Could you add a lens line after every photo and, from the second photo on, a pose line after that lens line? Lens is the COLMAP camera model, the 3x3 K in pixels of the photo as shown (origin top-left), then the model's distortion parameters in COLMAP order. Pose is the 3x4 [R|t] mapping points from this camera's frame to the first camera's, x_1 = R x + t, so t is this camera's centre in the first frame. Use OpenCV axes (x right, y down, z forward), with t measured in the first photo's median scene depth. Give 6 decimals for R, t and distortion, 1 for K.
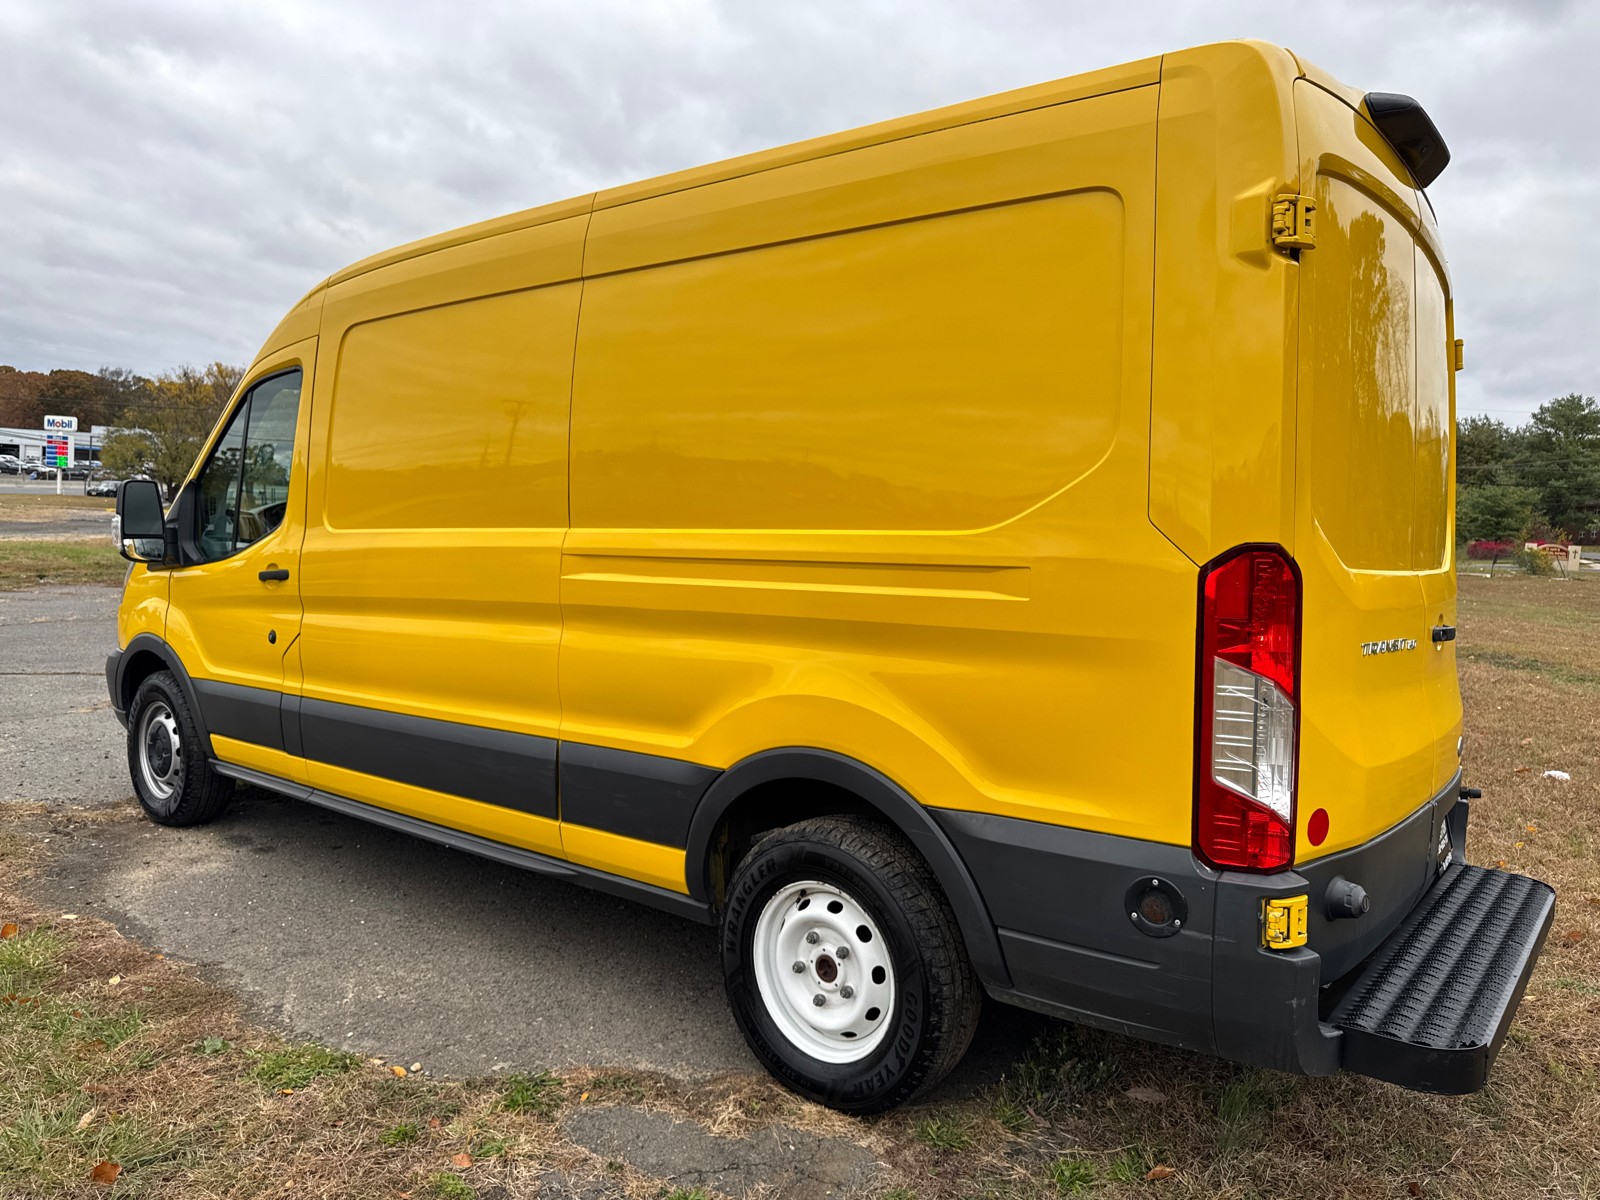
lens RADIAL K [[1137.6, 0, 766.6], [0, 1137.6, 610.0], [0, 0, 1]] dist [0.052227, -0.041553]
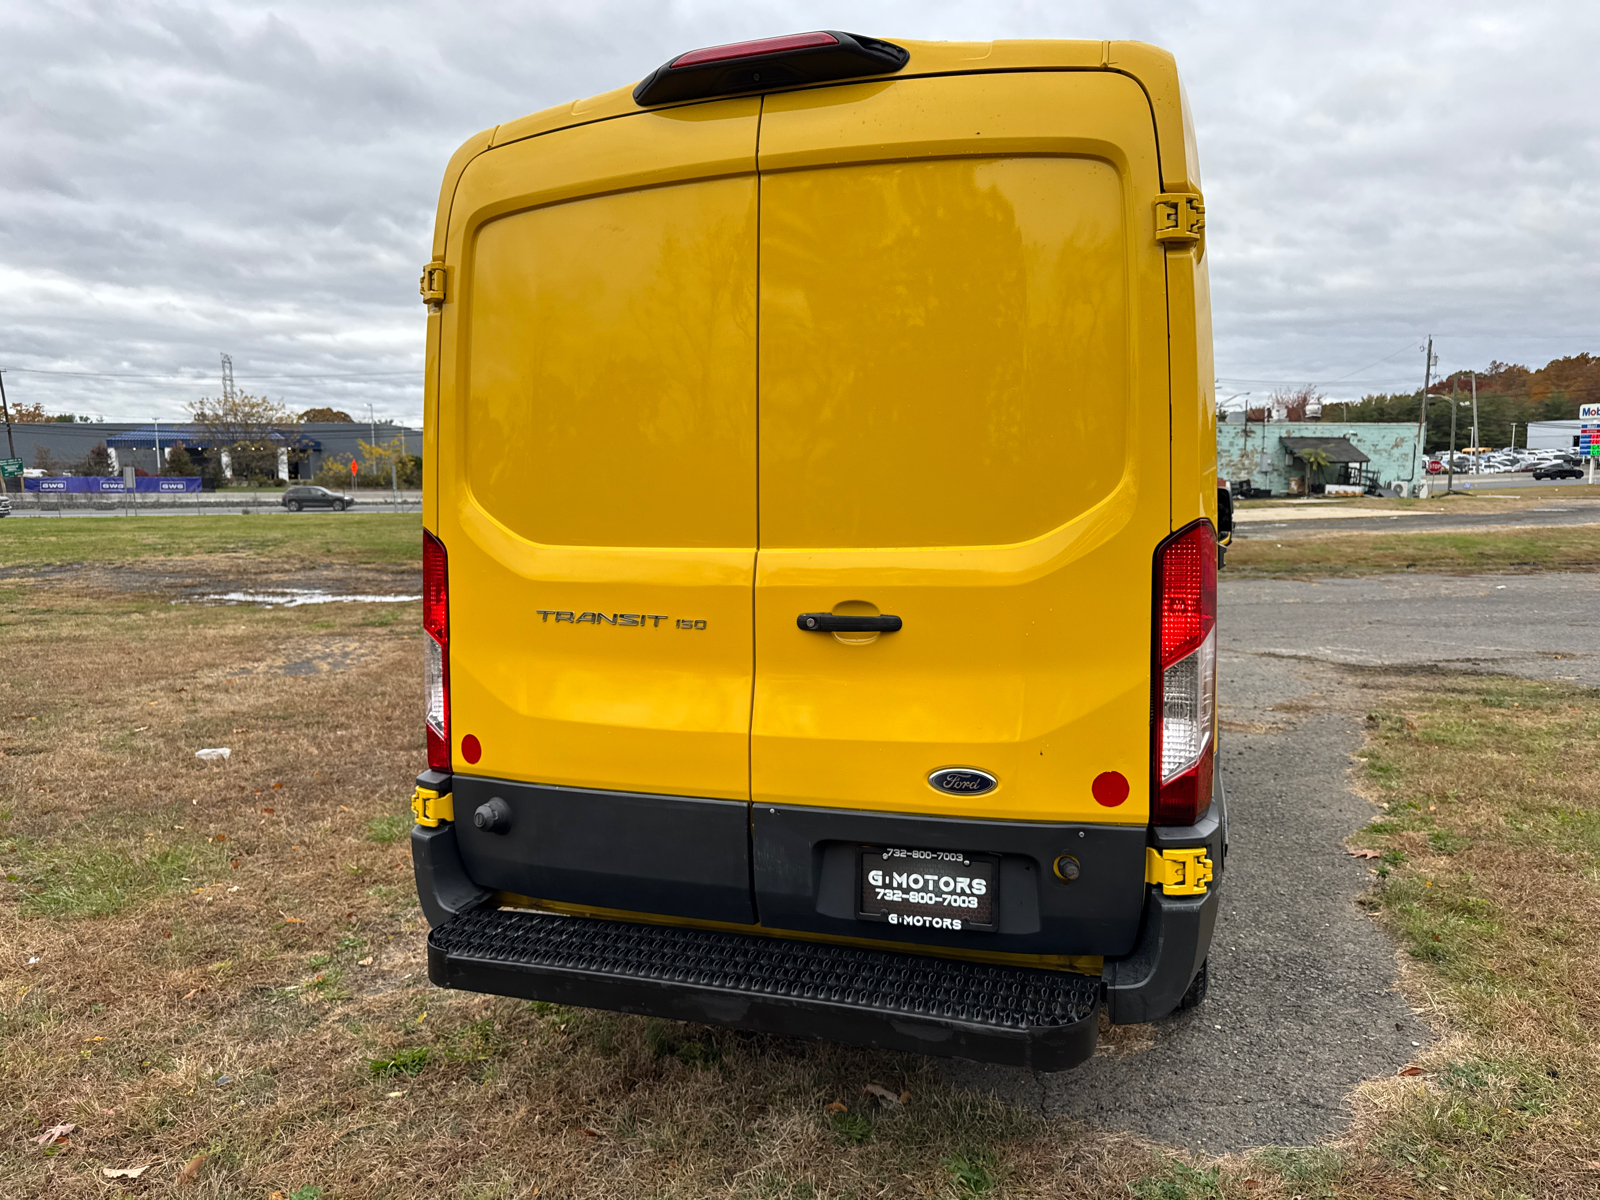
lens RADIAL K [[1186.7, 0, 793.2], [0, 1186.7, 606.3], [0, 0, 1]] dist [0.008998, -0.009098]
pose [[0.316924, 0.037383, -0.947714, 1.525949], [-0.034855, 0.999007, 0.027750, -0.012746], [0.947810, 0.024238, 0.317912, 0.771958]]
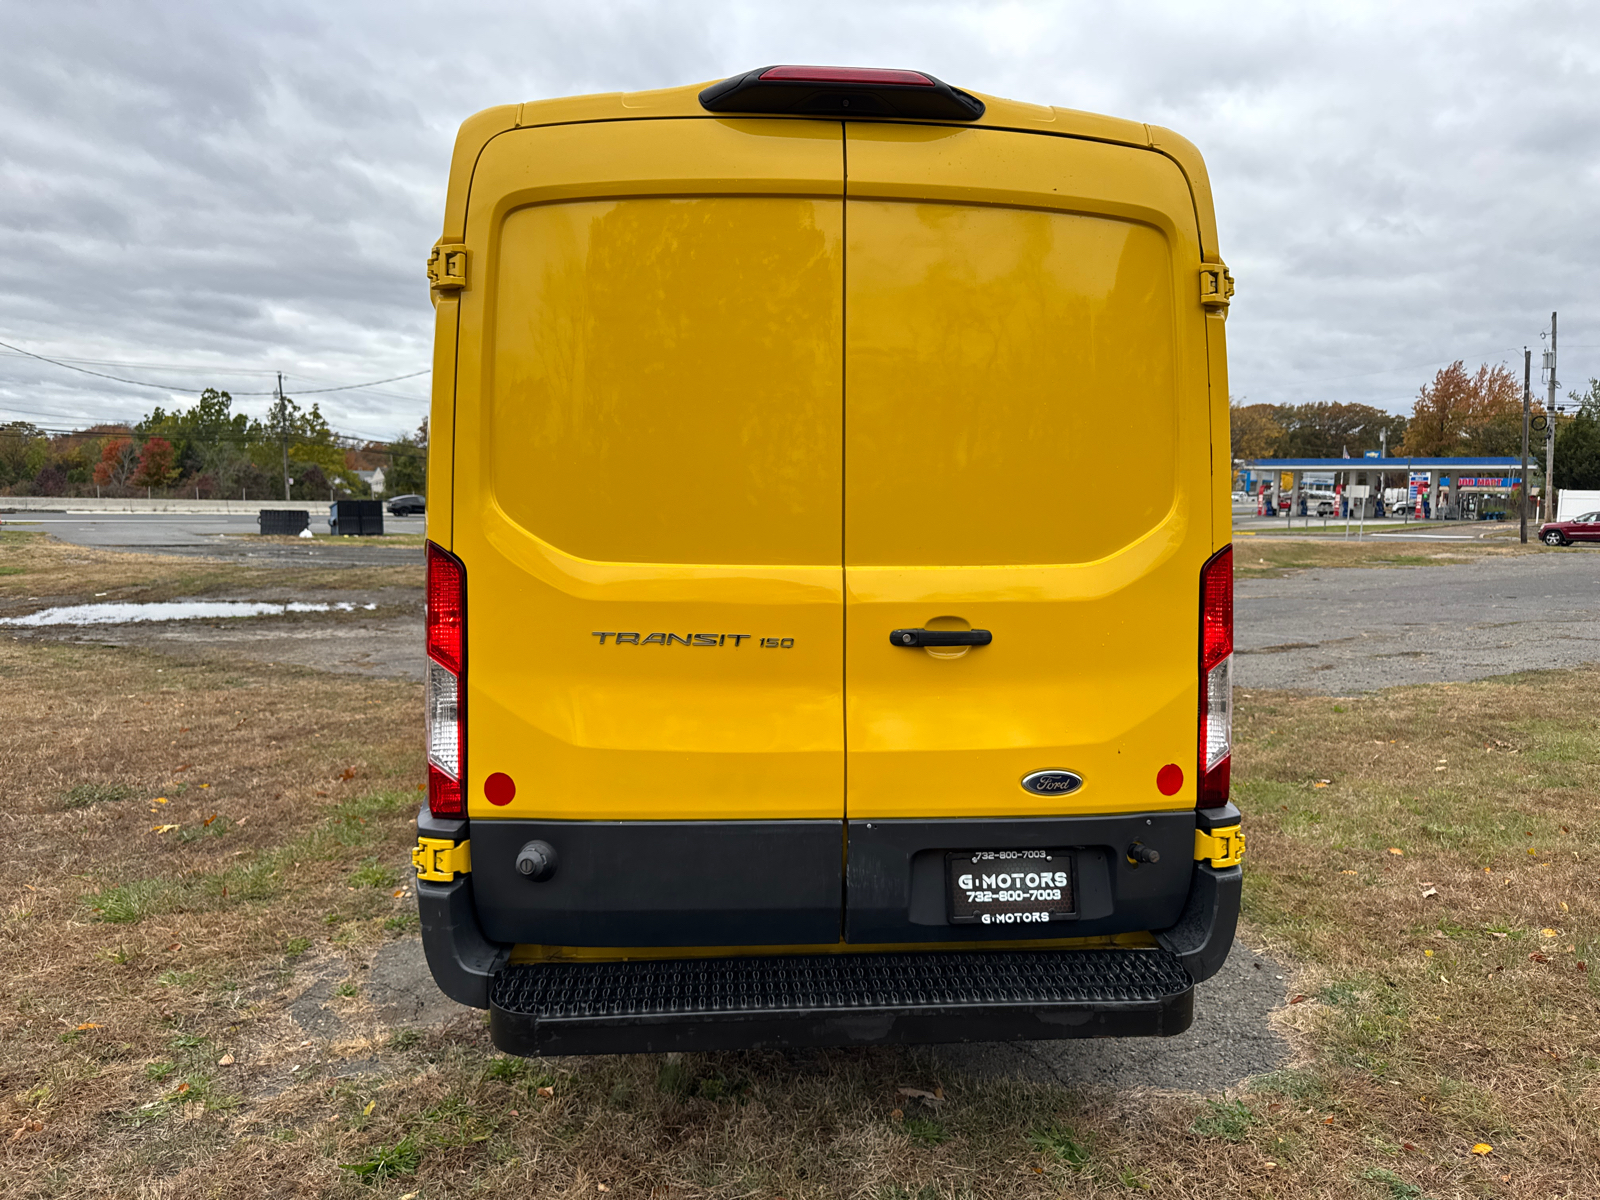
lens RADIAL K [[1157.9, 0, 824.9], [0, 1157.9, 593.1], [0, 0, 1]] dist [0.031894, -0.037300]
pose [[0.674011, 0.008731, -0.738670, 1.287982], [-0.026874, 0.999558, -0.012706, 0.002821], [0.738233, 0.028415, 0.673948, 0.391139]]
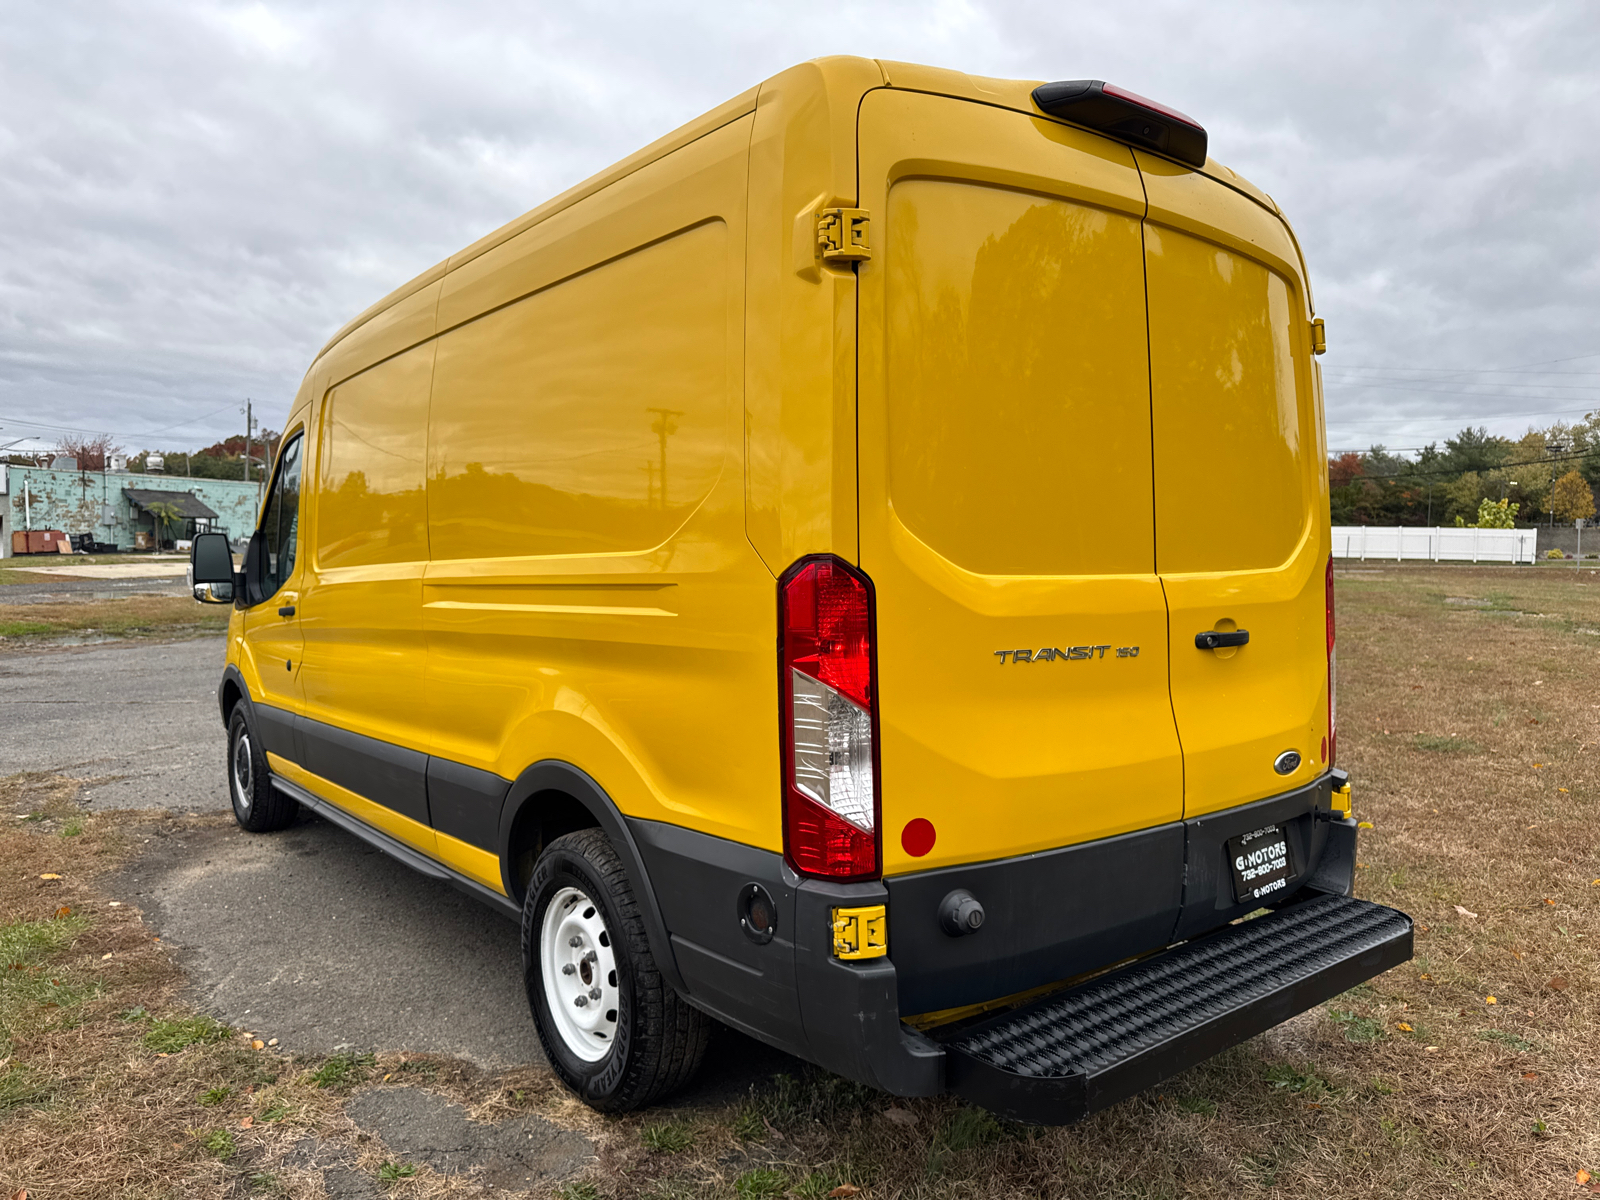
lens RADIAL K [[1169.7, 0, 808.1], [0, 1169.7, 593.7], [0, 0, 1]] dist [0.006448, -0.004360]
pose [[0.967217, -0.035432, -0.251468, 0.544646], [0.027470, 0.999006, -0.035102, 0.011319], [0.252461, 0.027044, 0.967229, 0.003523]]
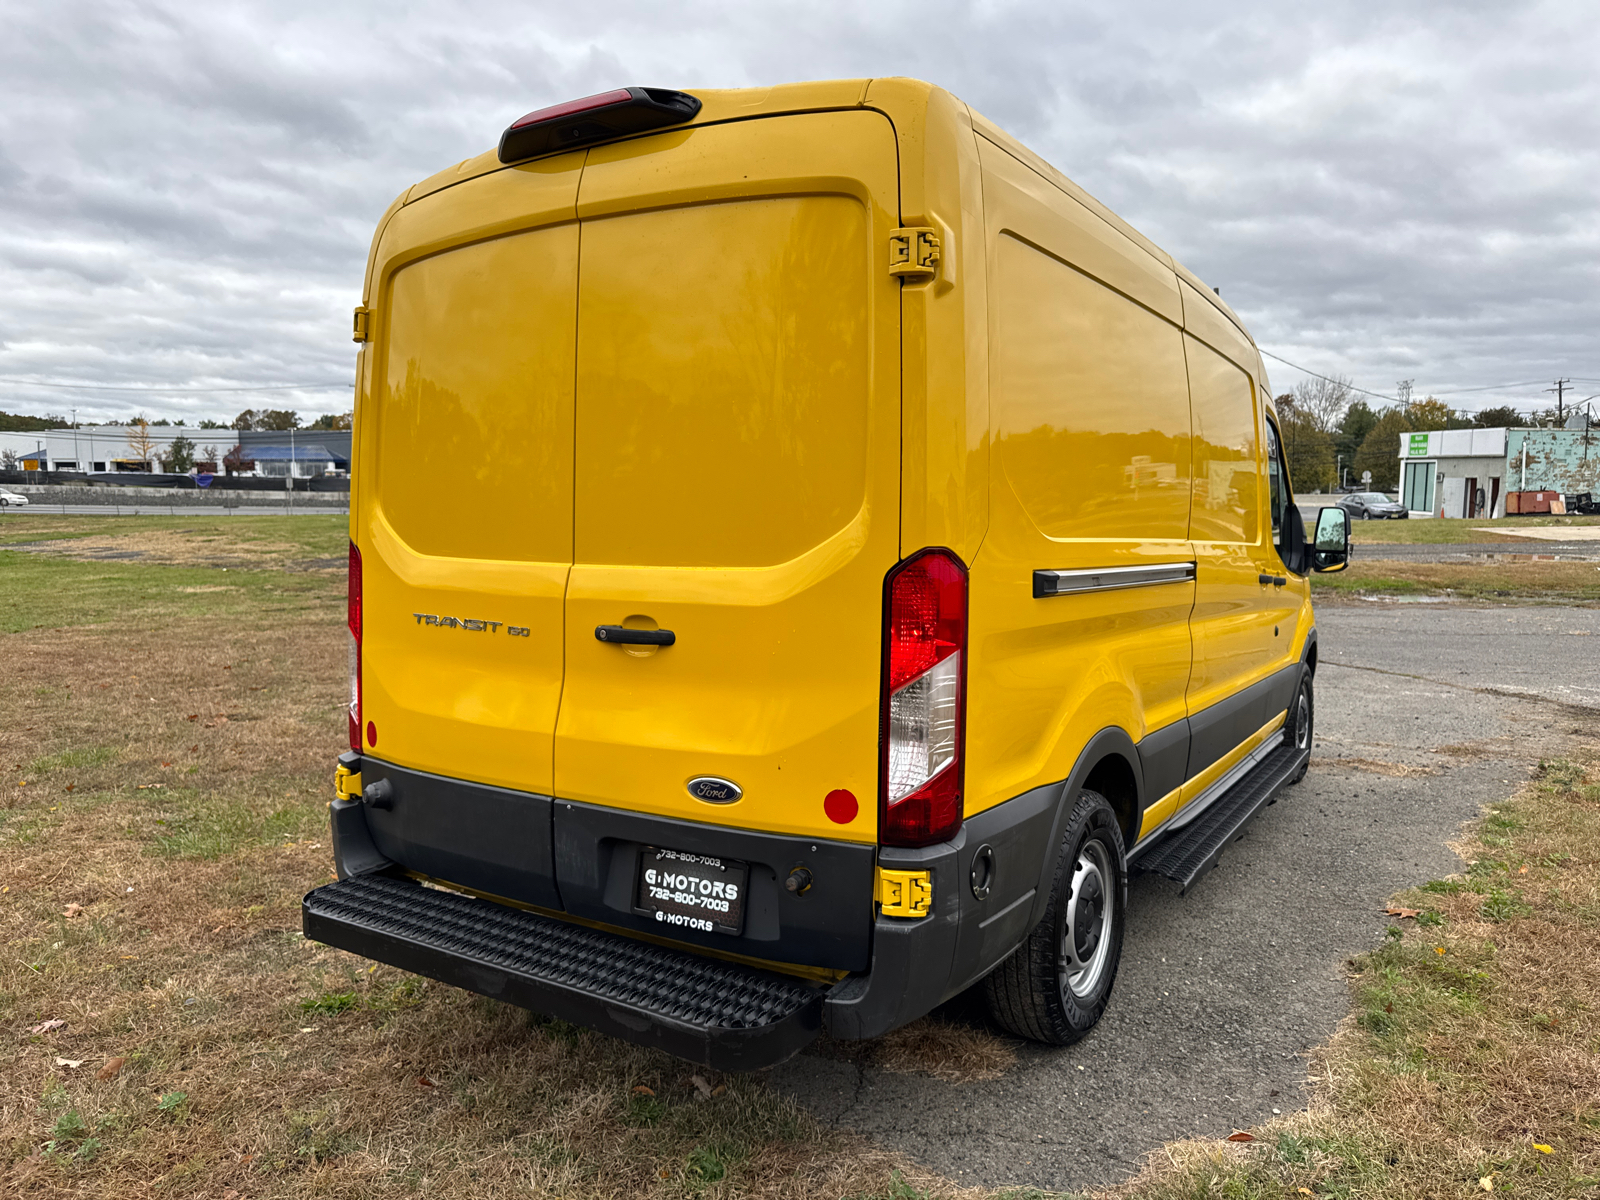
lens RADIAL K [[1192.5, 0, 800.0], [0, 1192.5, 600.0], [0, 0, 1]] dist [0.041571, -0.061163]
pose [[0.081297, 0.033799, -0.996117, 1.674258], [-0.062288, 0.997644, 0.028767, -0.044065], [0.994742, 0.059708, 0.083211, 1.172751]]
